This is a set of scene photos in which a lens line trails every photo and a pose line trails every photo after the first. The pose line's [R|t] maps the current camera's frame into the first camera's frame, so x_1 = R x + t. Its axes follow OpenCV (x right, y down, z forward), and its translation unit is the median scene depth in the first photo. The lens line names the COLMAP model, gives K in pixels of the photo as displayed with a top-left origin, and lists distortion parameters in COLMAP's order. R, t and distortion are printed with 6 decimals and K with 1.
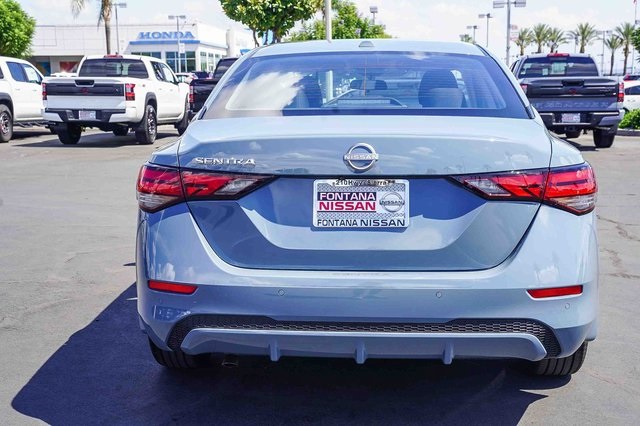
lens RADIAL K [[910.2, 0, 319.8], [0, 910.2, 238.2], [0, 0, 1]] dist [0.099120, 0.015148]
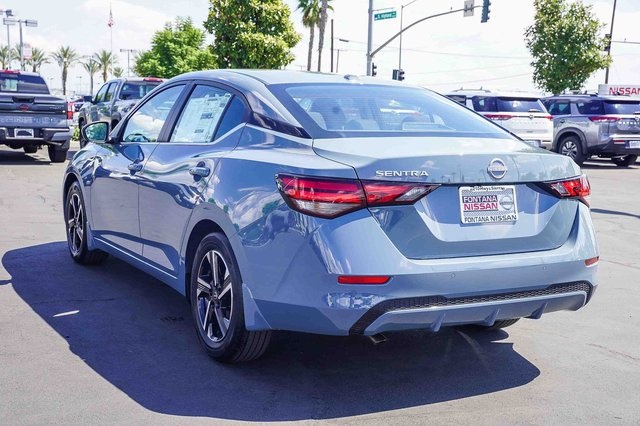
lens RADIAL K [[856.5, 0, 320.0], [0, 856.5, 213.0], [0, 0, 1]] dist [0.129345, 0.031584]
pose [[0.826288, -0.038367, 0.561940, -0.840592], [0.060252, 0.997974, -0.020457, -0.014105], [-0.560017, 0.050761, 0.826925, 0.101779]]
